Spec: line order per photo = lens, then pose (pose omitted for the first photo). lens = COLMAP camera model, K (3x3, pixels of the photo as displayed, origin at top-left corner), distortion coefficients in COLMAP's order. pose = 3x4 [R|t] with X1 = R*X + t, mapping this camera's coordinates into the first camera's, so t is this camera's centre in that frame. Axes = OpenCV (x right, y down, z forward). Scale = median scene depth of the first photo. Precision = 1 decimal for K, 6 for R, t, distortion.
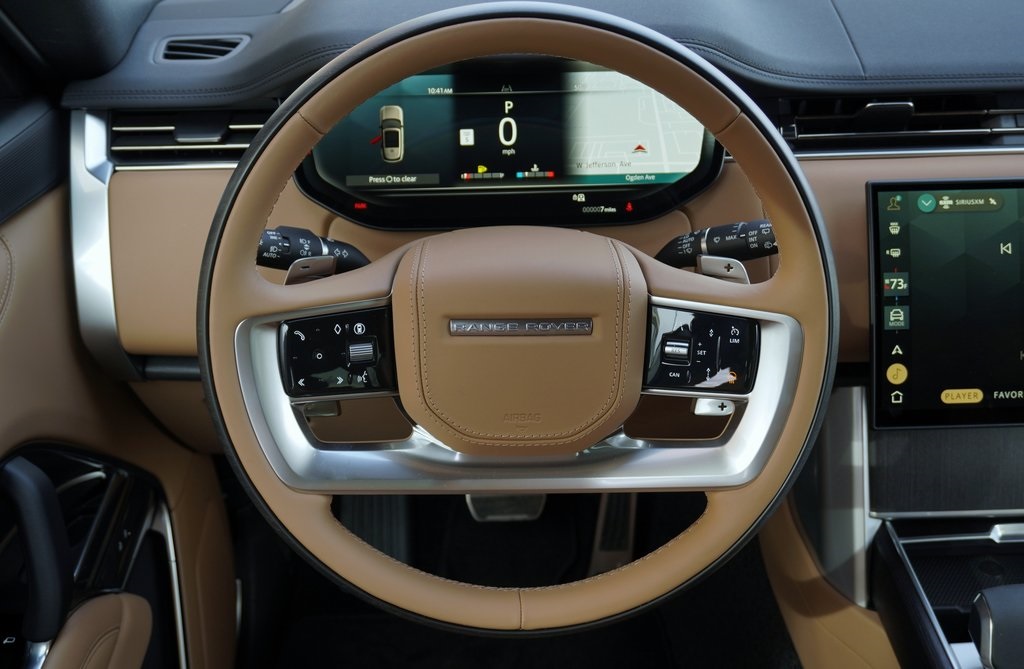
lens RADIAL K [[1100.0, 0, 509.3], [0, 1100.0, 340.5], [0, 0, 1]] dist [0.000049, -0.000245]
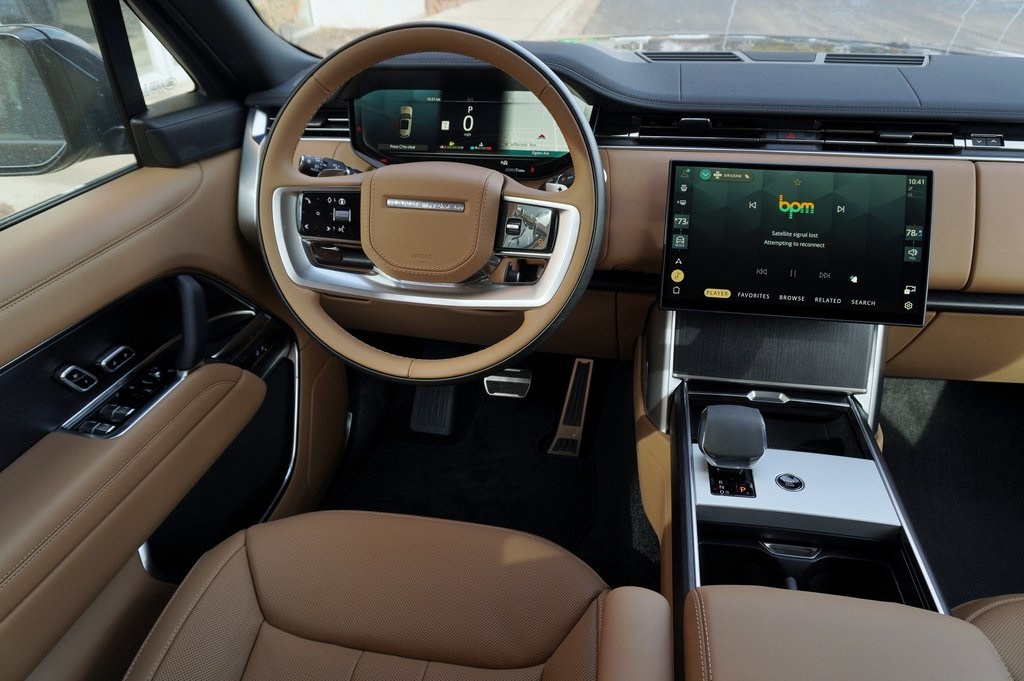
lens RADIAL K [[684.0, 0, 512.0], [0, 684.0, 340.5], [0, 0, 1]] dist [-0.050872, 0.036860]
pose [[0.978399, 0.101003, -0.180371, 0.297982], [-0.109123, 0.993389, -0.035652, 0.185186], [0.175578, 0.054565, 0.982952, -0.035414]]
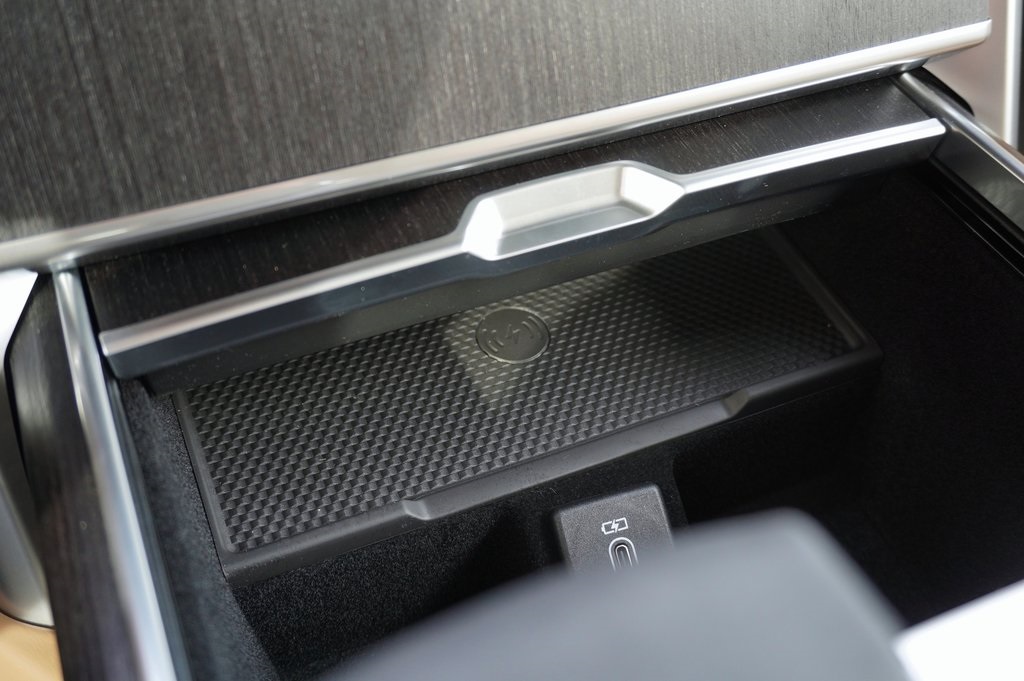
lens RADIAL K [[1083.4, 0, 512.0], [0, 1083.4, 340.5], [0, 0, 1]] dist [0.016047, 0.004550]
pose [[0.924673, -0.238100, 0.297134, 0.398660], [0.159238, 0.950662, 0.266243, 0.144621], [-0.345867, -0.198872, 0.916966, 0.822969]]
